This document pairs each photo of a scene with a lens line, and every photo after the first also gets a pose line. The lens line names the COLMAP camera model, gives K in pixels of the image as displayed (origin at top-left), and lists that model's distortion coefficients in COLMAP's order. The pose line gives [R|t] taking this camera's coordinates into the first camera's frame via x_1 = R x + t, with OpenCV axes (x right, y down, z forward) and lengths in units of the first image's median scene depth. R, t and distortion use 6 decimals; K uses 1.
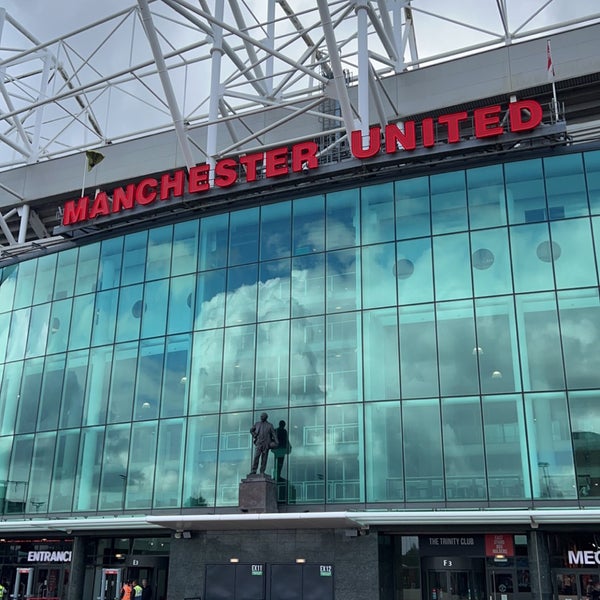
lens RADIAL K [[768.8, 0, 303.7], [0, 768.8, 302.5], [0, 0, 1]] dist [0.060782, -0.091298]
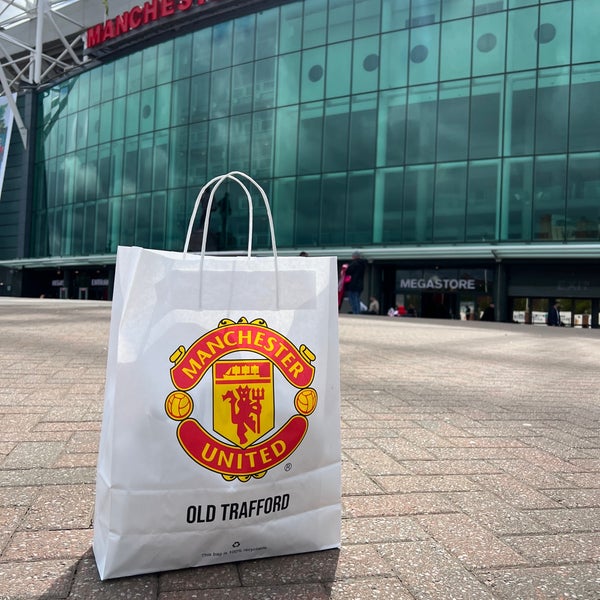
lens RADIAL K [[611.1, 0, 300.0], [0, 611.1, 300.0], [0, 0, 1]] dist [-0.009443, -0.026332]
pose [[0.983794, 0.015285, -0.178651, 0.282601], [0.046934, 0.939667, 0.338855, -0.031109], [0.173052, -0.341748, 0.923722, -0.080902]]
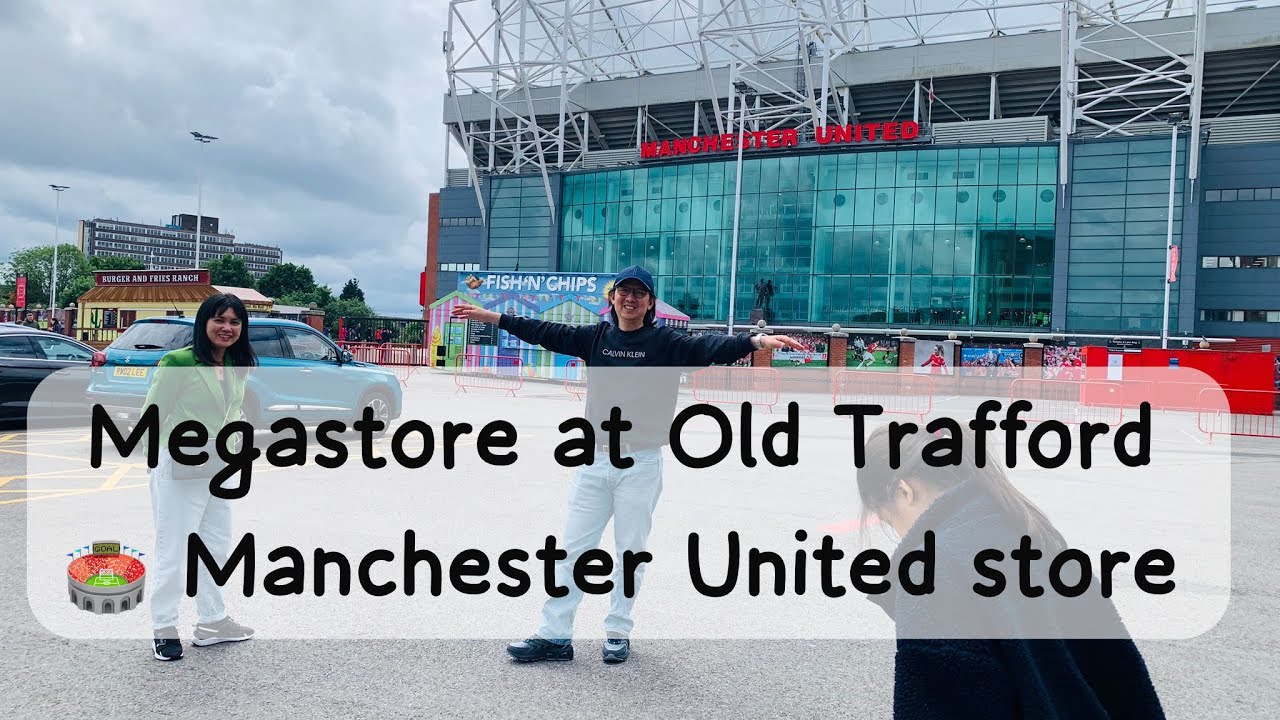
lens RADIAL K [[920.7, 0, 640.0], [0, 920.7, 360.0], [0, 0, 1]] dist [0.000422, 0.000012]
pose [[0.996376, 0.035642, -0.077233, -0.155809], [-0.007726, 0.942148, 0.335108, -0.400466], [0.084708, -0.333297, 0.939009, -1.183837]]
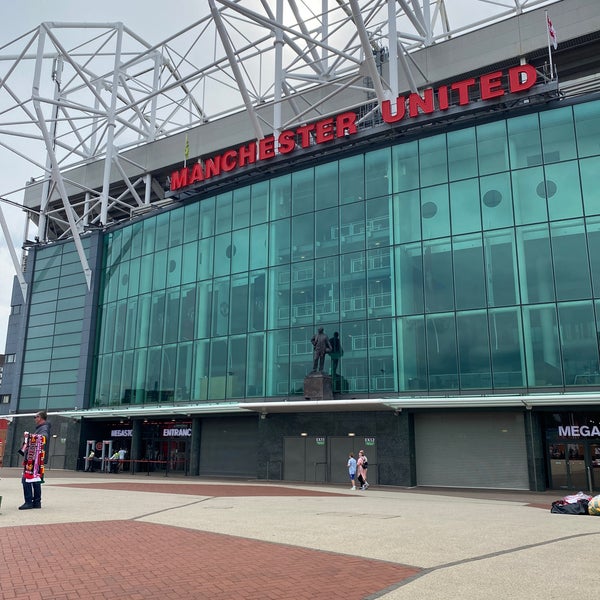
lens RADIAL K [[606.6, 0, 300.0], [0, 606.6, 300.0], [0, 0, 1]] dist [0.076292, -0.148726]
pose [[0.989716, -0.035563, -0.138554, 0.051776], [0.049868, 0.993617, 0.101183, -0.008461], [0.134072, -0.107052, 0.985172, -0.025199]]
